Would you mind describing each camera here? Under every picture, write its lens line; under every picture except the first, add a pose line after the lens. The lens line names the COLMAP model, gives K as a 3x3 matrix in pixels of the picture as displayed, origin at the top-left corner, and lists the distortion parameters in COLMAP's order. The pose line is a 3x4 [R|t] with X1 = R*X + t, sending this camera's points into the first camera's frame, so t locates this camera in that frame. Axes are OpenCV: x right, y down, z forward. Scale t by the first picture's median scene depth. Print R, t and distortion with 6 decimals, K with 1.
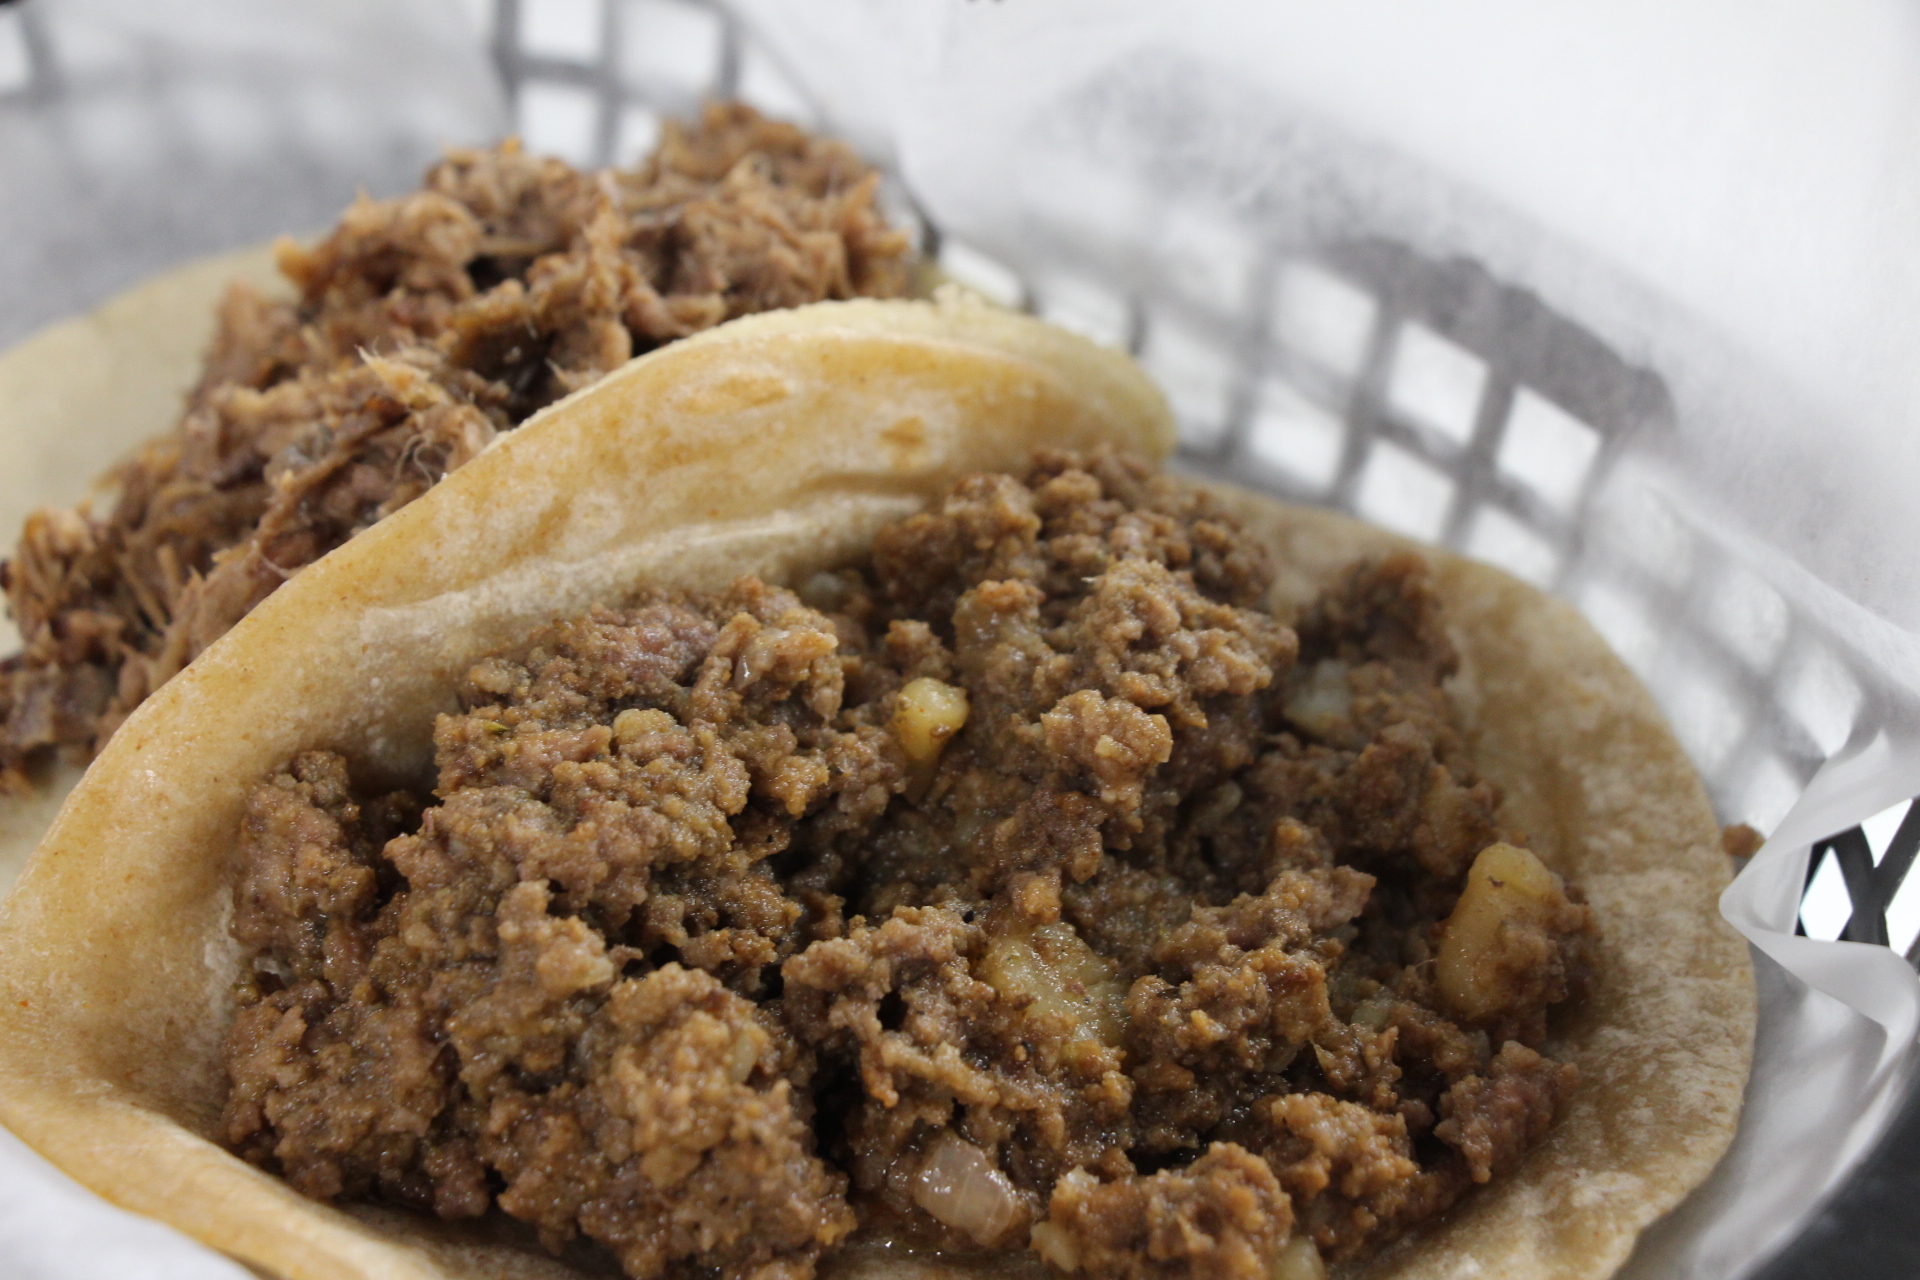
lens RADIAL K [[4108.8, 0, 960.0], [0, 4108.8, 640.0], [0, 0, 1]] dist [0.009131, -0.100531]
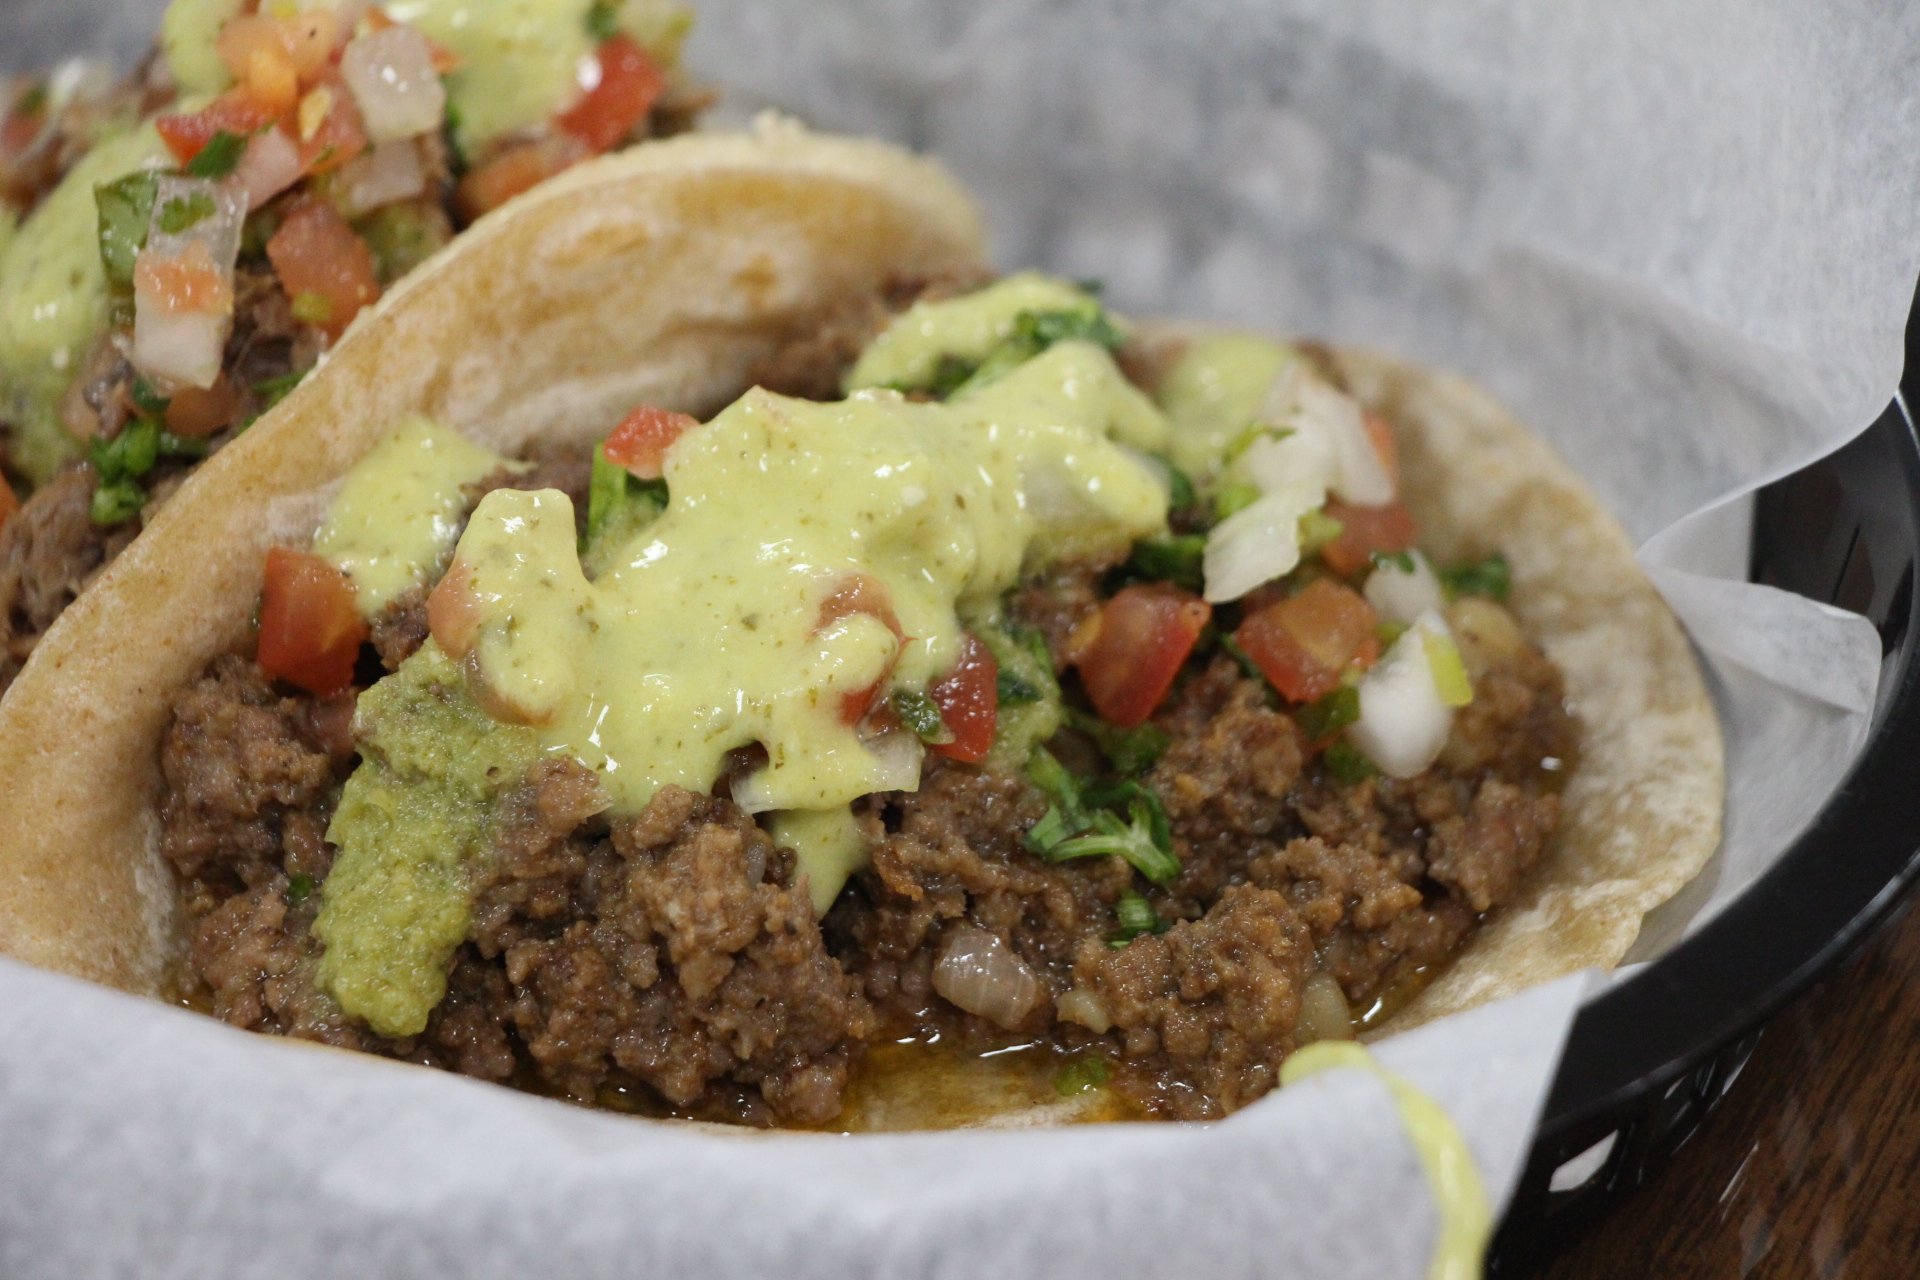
lens RADIAL K [[9315.5, 0, 960.0], [0, 9315.5, 640.0], [0, 0, 1]] dist [-1.444686, 160.721698]
pose [[0.983313, -0.120684, 0.136131, -0.287984], [0.127194, 0.991065, -0.040150, 0.134639], [-0.130069, 0.056795, 0.989877, -1.190347]]
